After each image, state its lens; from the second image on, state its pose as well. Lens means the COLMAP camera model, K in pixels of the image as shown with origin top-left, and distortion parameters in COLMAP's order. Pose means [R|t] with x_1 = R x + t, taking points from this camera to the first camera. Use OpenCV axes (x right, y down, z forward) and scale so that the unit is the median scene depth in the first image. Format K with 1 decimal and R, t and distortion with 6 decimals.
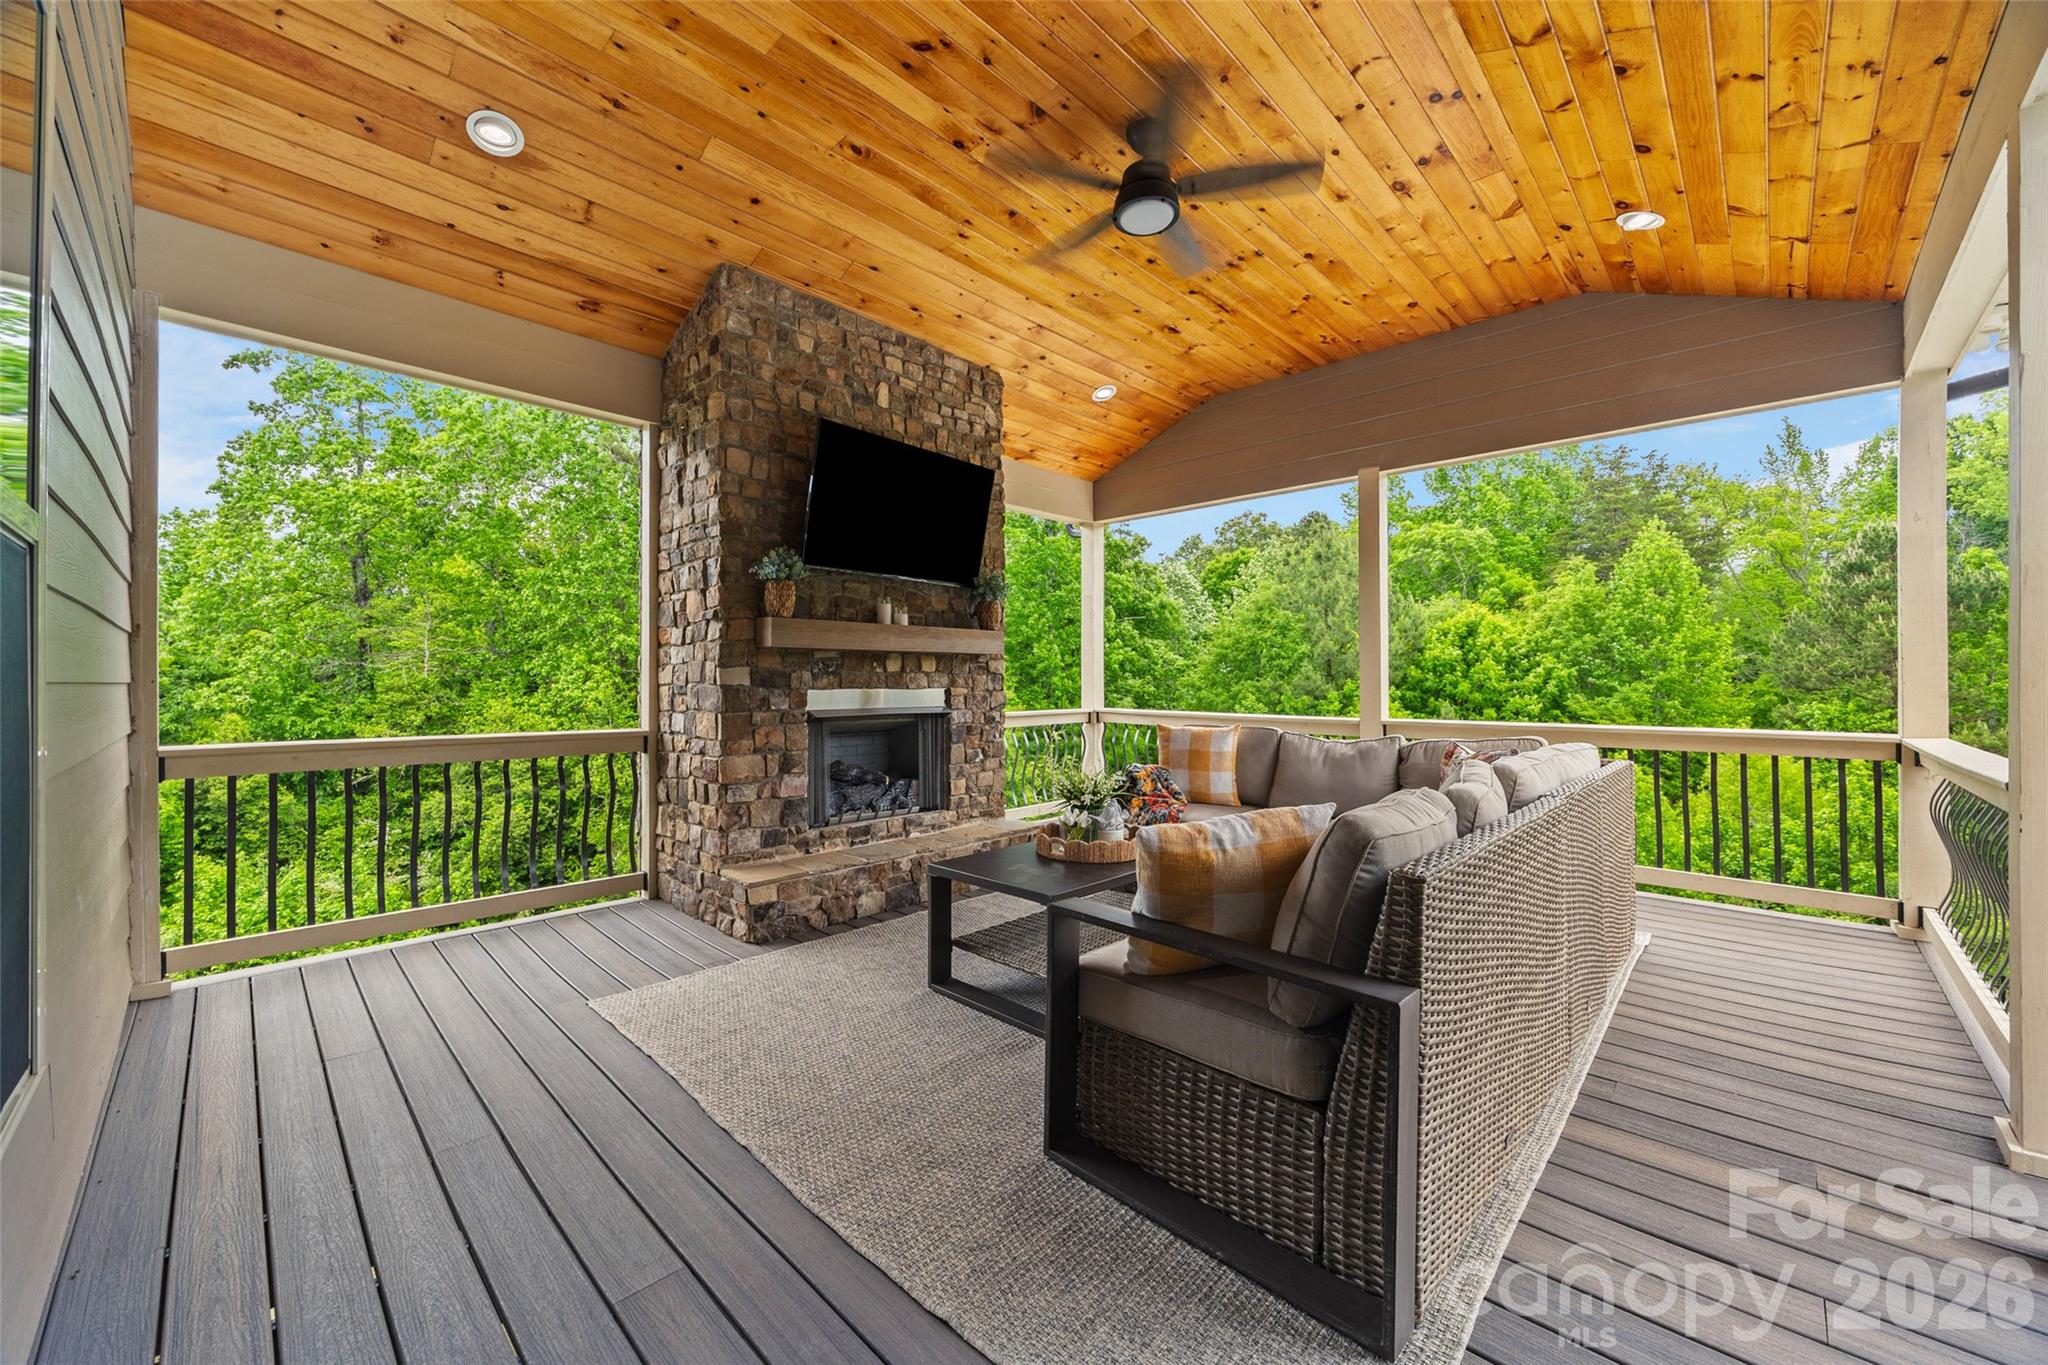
lens RADIAL K [[796.4, 0, 1008.7], [0, 796.4, 679.1], [0, 0, 1]] dist [-0.001993, -0.000186]
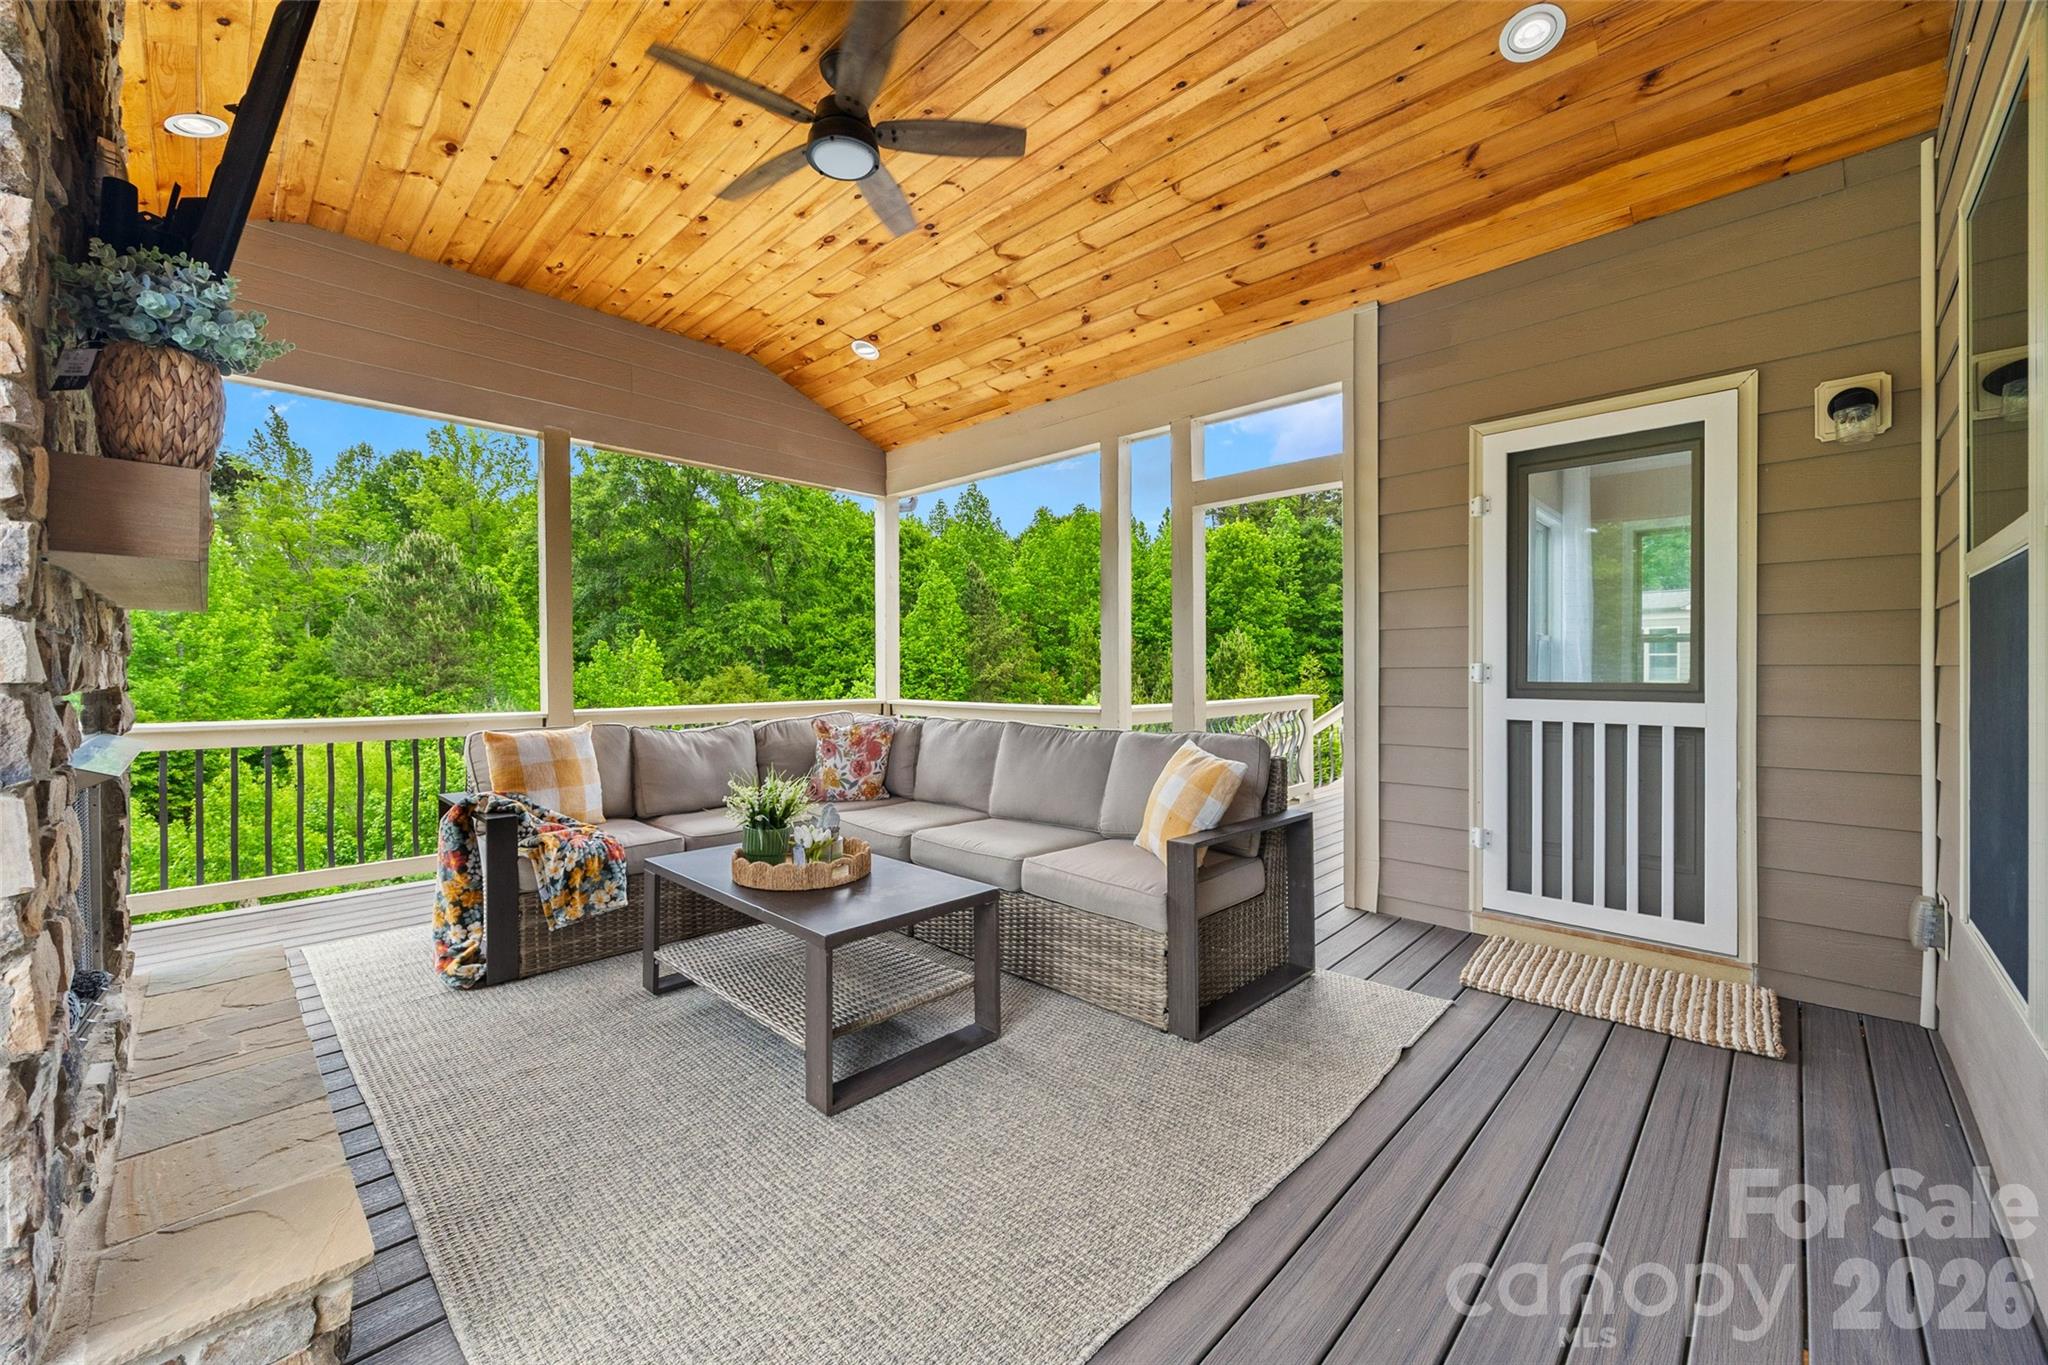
lens RADIAL K [[796.4, 0, 1053.7], [0, 796.4, 671.5], [0, 0, 1]] dist [-0.001993, -0.000186]
pose [[-0.030297, -0.004961, 0.999529, -0.110029], [0.001513, 0.999986, 0.005009, 0.000401], [-0.999540, 0.001664, -0.030289, 0.115439]]
